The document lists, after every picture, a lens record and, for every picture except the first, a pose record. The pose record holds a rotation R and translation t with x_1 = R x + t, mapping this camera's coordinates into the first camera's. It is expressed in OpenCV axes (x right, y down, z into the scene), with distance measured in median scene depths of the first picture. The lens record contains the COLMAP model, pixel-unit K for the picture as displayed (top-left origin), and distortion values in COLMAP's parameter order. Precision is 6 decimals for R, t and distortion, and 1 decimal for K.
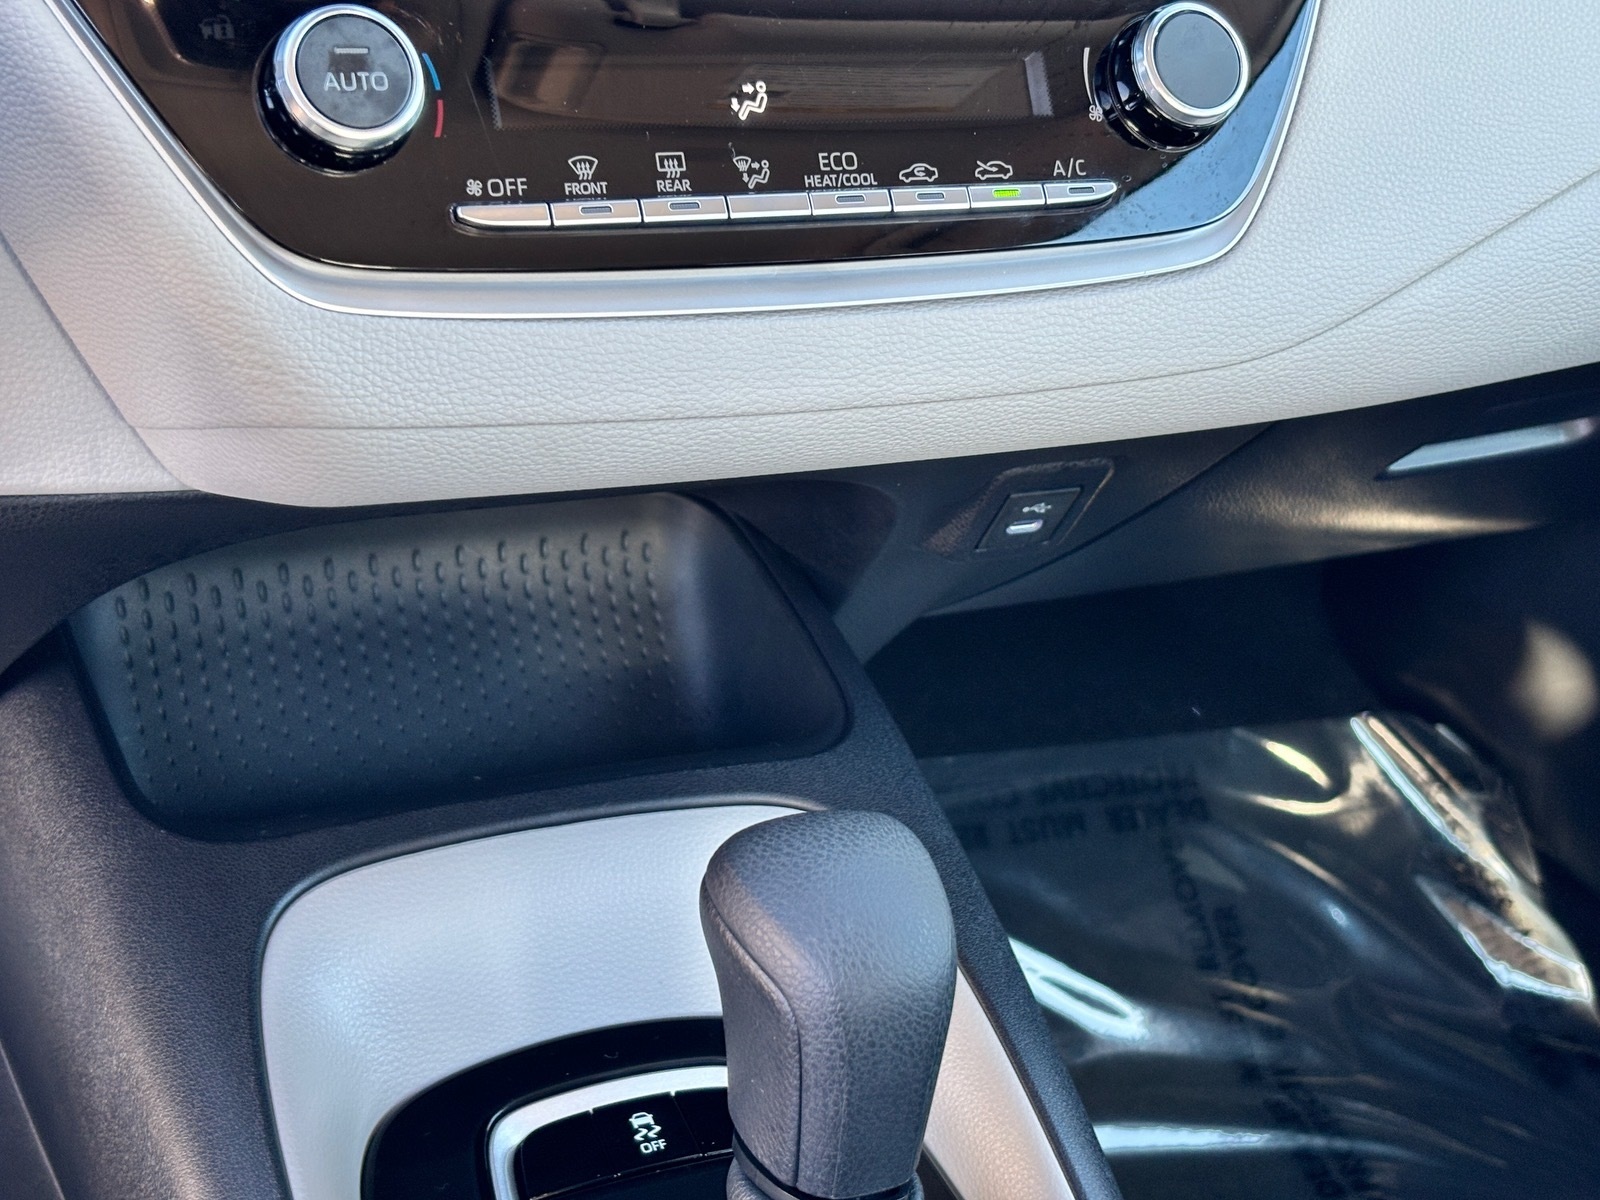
lens RADIAL K [[2434.8, 0, 793.2], [0, 2434.8, 584.1], [0, 0, 1]] dist [0.080441, 0.000000]
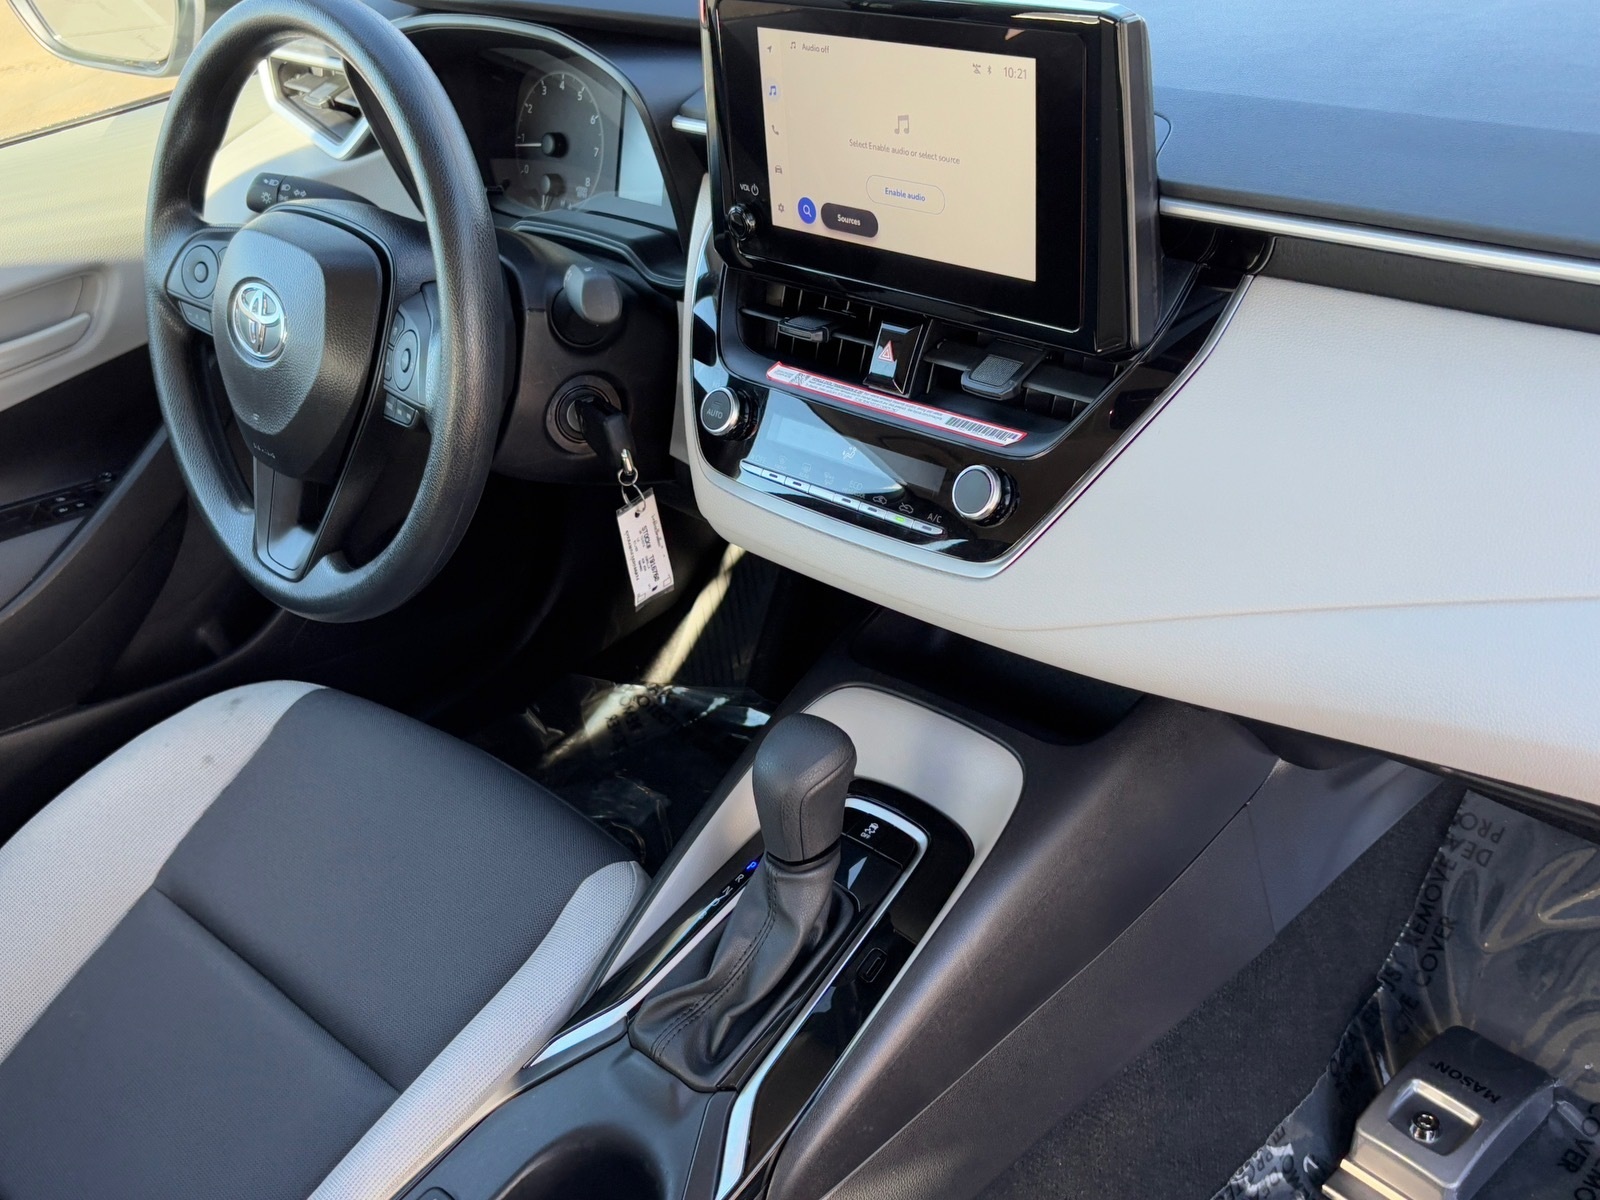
lens RADIAL K [[1749.7, 0, 796.1], [0, 1749.7, 618.9], [0, 0, 1]] dist [0.074817, 0.000000]
pose [[0.325542, 0.369960, -0.870145, 1.578032], [-0.249760, 0.921234, 0.298241, -0.553660], [0.911944, 0.120237, 0.392302, 0.240469]]
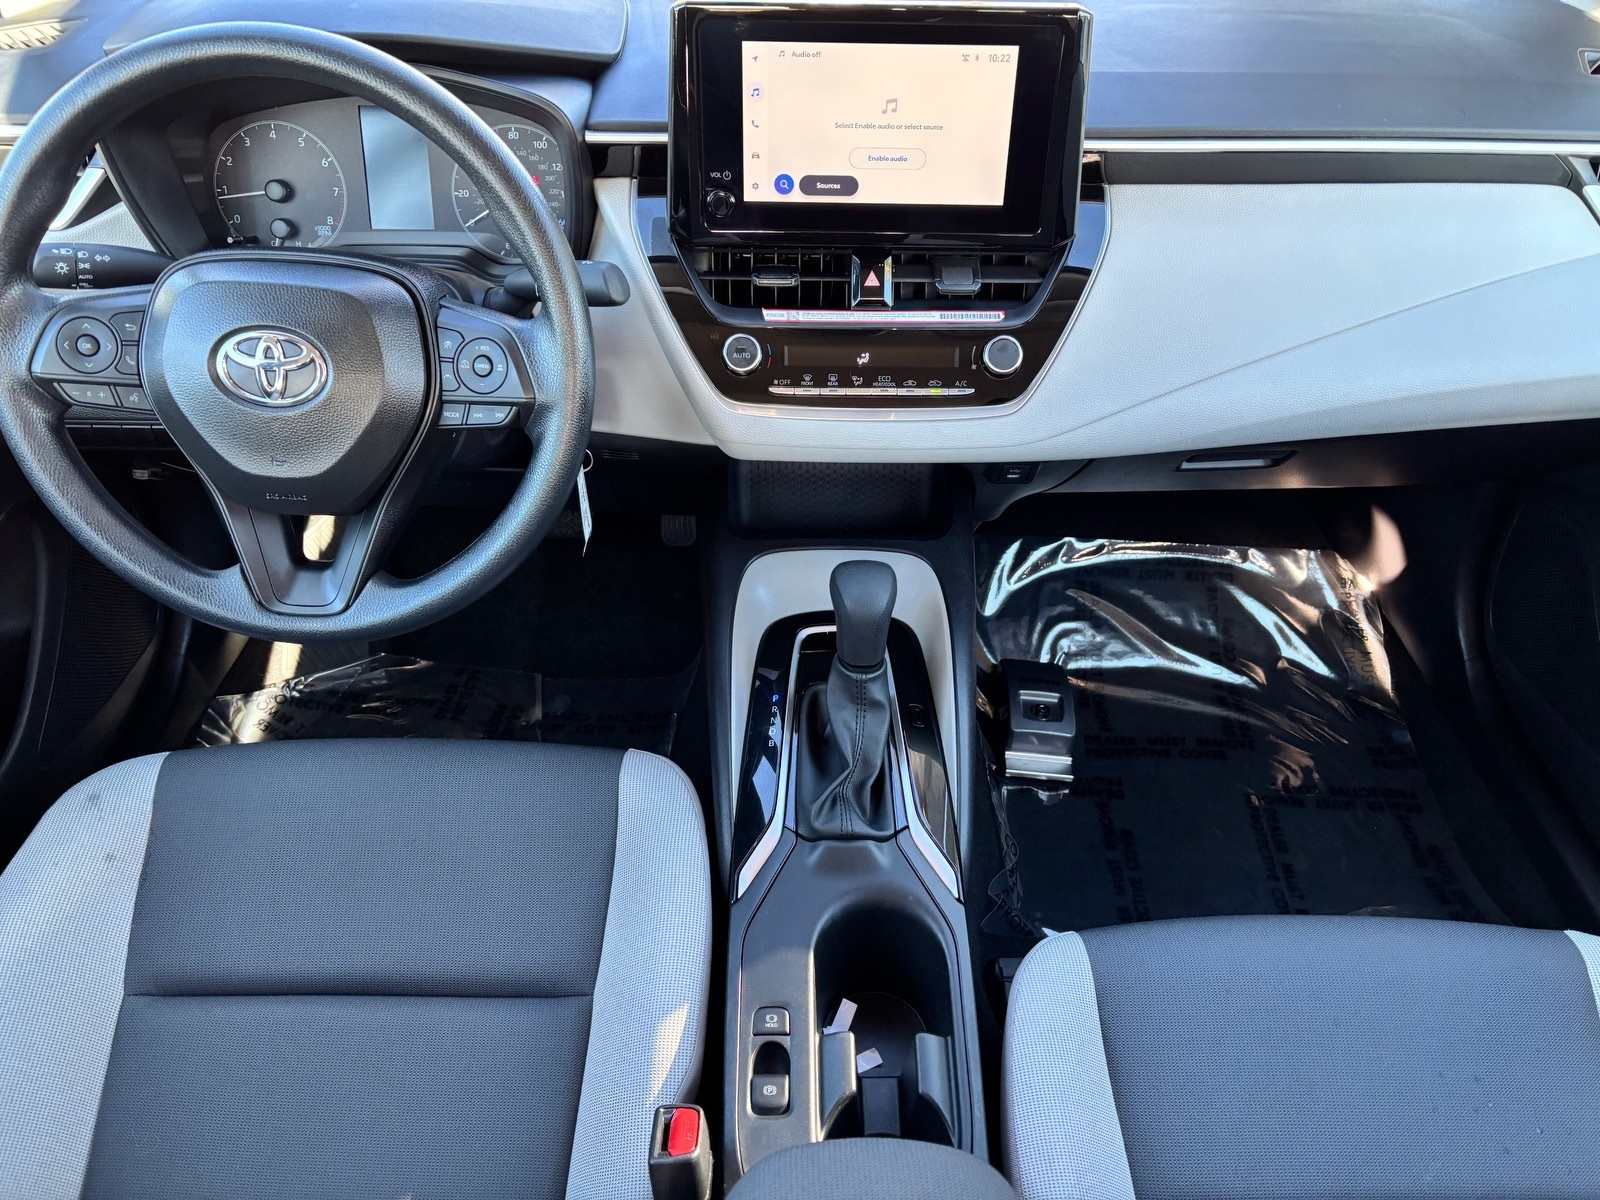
lens RADIAL K [[1226.6, 0, 808.0], [0, 1226.6, 605.9], [0, 0, 1]] dist [0.043015, -0.051459]
pose [[0.905352, 0.181813, -0.383773, 0.632692], [-0.110186, 0.973337, 0.201182, -0.191437], [0.410118, -0.139854, 0.901246, -0.653603]]
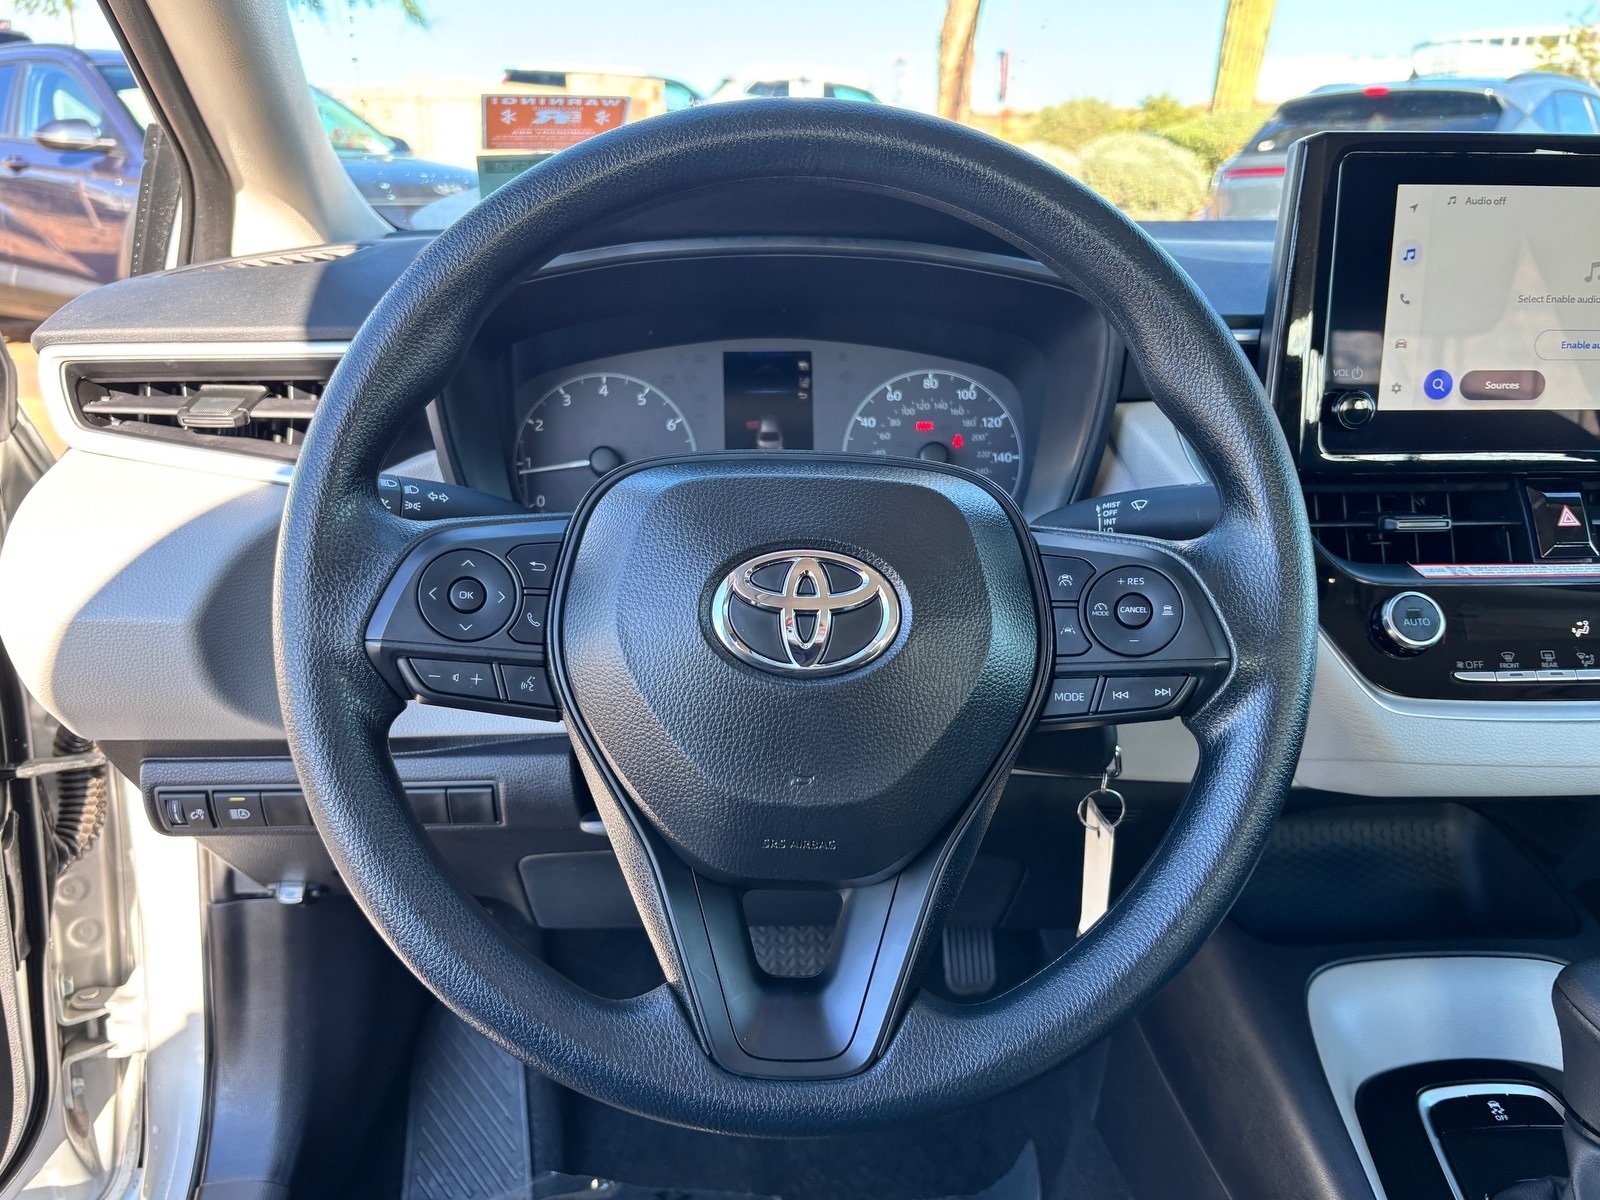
lens RADIAL K [[1277.8, 0, 792.4], [0, 1277.8, 608.7], [0, 0, 1]] dist [0.043199, -0.058570]
pose [[0.922529, 0.008452, -0.385835, -0.223897], [-0.079809, 0.982327, -0.169305, 0.043056], [0.377585, 0.186982, 0.906900, -0.349745]]
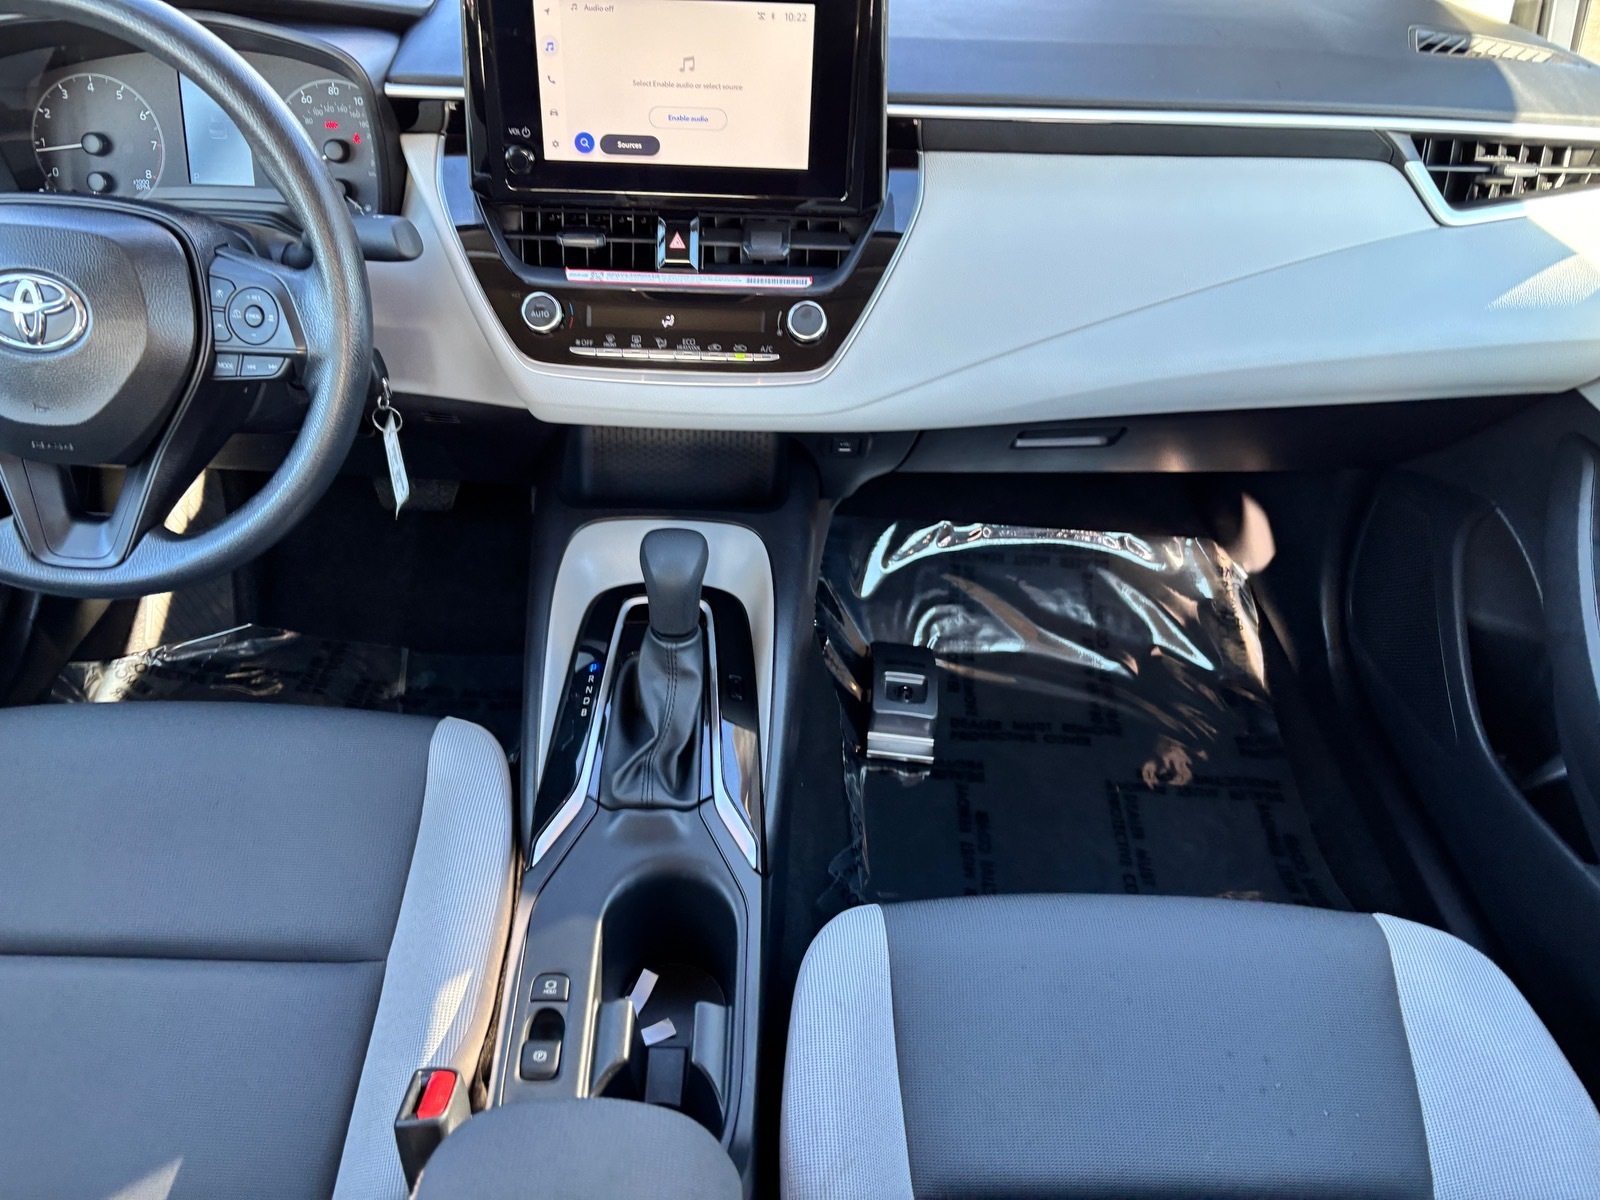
lens RADIAL K [[1226.6, 0, 789.3], [0, 1226.6, 607.6], [0, 0, 1]] dist [0.043015, -0.051459]
pose [[0.903609, 0.199845, -0.378884, 0.853269], [-0.129190, 0.970458, 0.203767, -0.175827], [0.408413, -0.135178, 0.902733, -0.544138]]
